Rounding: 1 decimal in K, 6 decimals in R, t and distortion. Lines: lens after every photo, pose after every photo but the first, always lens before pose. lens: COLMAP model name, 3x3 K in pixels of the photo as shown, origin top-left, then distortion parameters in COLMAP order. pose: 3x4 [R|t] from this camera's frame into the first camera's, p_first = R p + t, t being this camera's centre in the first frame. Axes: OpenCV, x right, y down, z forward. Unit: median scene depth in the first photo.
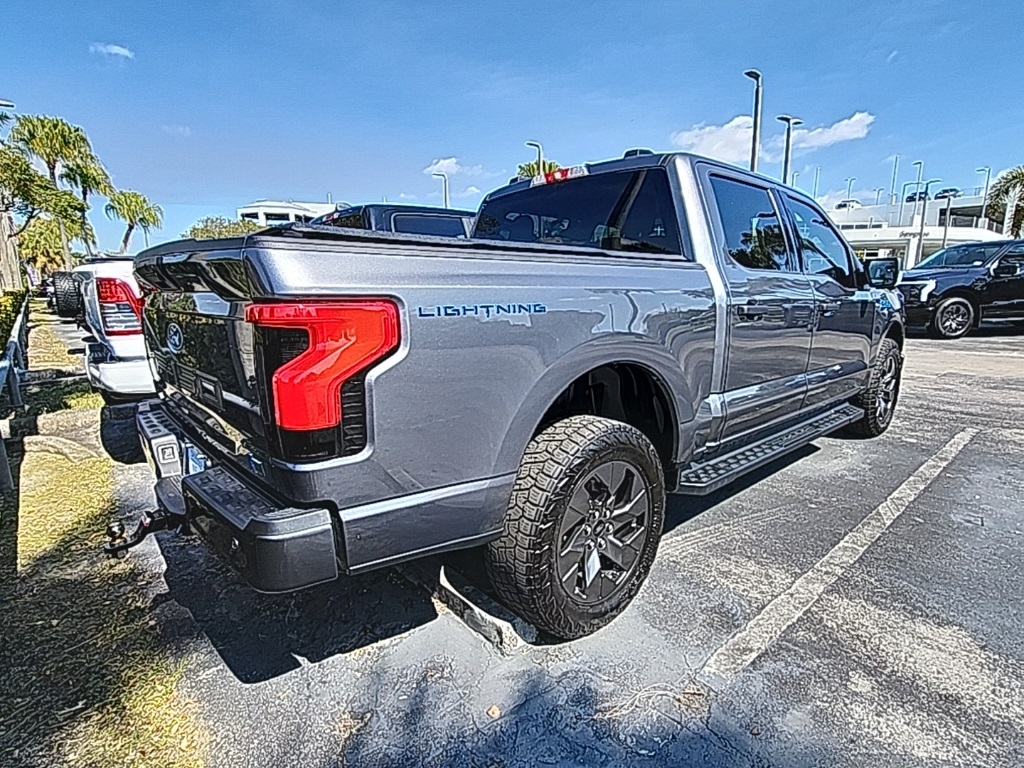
lens RADIAL K [[546.2, 0, 519.9], [0, 546.2, 365.4], [0, 0, 1]] dist [0.025311, -0.011206]
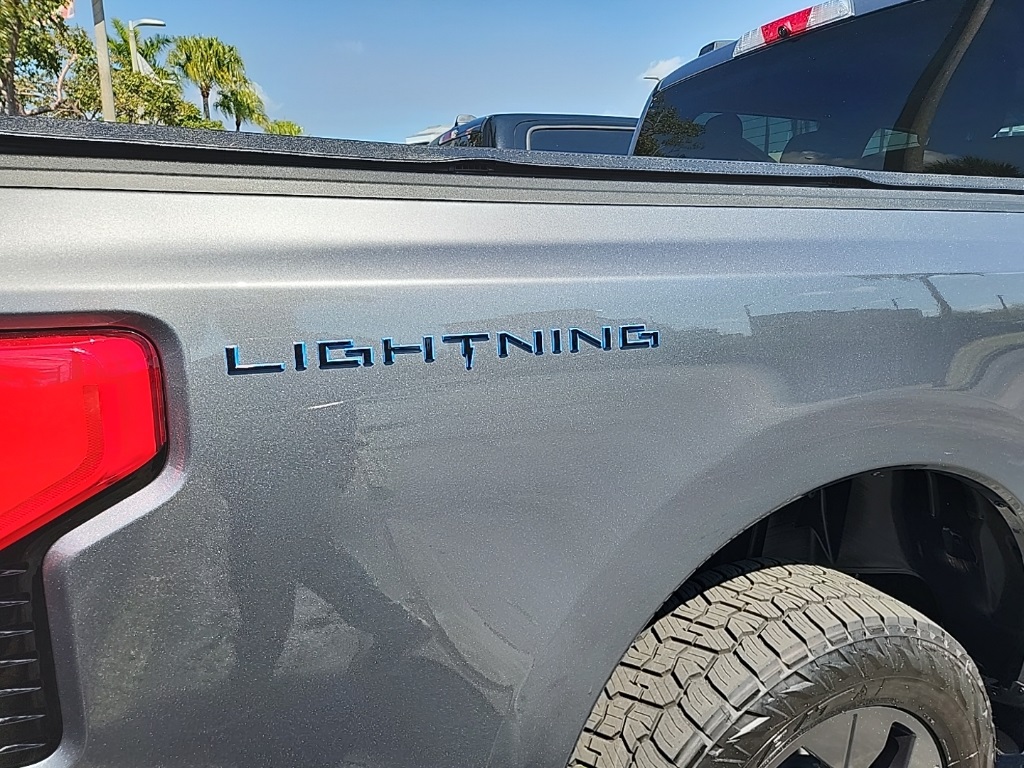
lens RADIAL K [[715.3, 0, 529.6], [0, 715.3, 364.2], [0, 0, 1]] dist [0.063526, -0.048232]
pose [[0.954518, 0.057732, -0.292510, 0.068252], [-0.046389, 0.997883, 0.045575, -0.069253], [0.294522, -0.029933, 0.955176, 0.351124]]
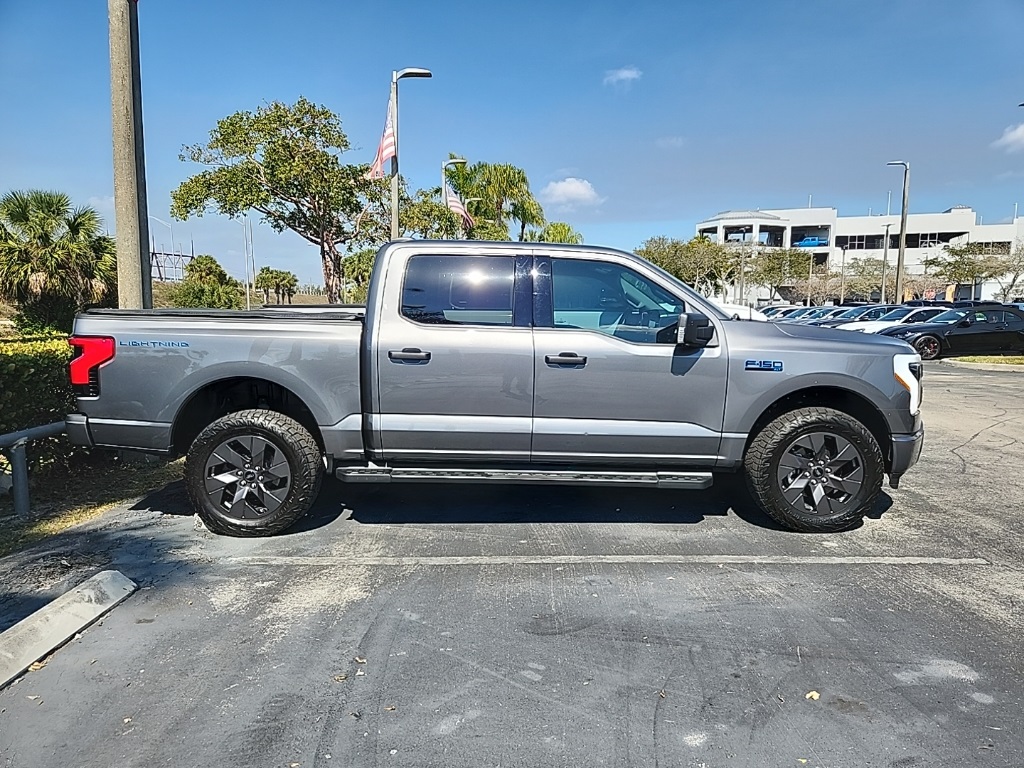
lens RADIAL K [[715.3, 0, 522.2], [0, 715.3, 340.2], [0, 0, 1]] dist [0.063526, -0.048232]
pose [[0.735067, 0.042388, -0.676668, 1.859137], [-0.111588, 0.991997, -0.059078, -0.066992], [0.668748, 0.118935, 0.733915, -0.103596]]
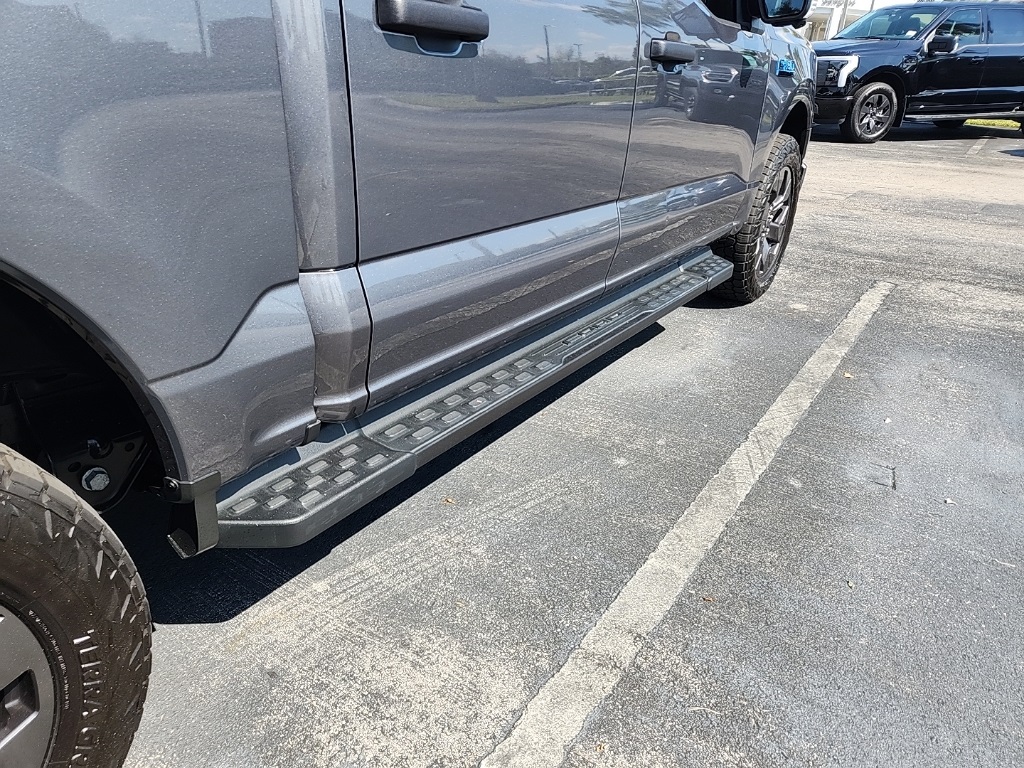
lens RADIAL K [[715.3, 0, 531.4], [0, 715.3, 371.8], [0, 0, 1]] dist [0.063526, -0.048232]
pose [[0.967676, -0.057913, 0.245457, 0.364506], [-0.008521, 0.965214, 0.261324, -0.007221], [-0.252052, -0.254968, 0.933521, 0.514337]]
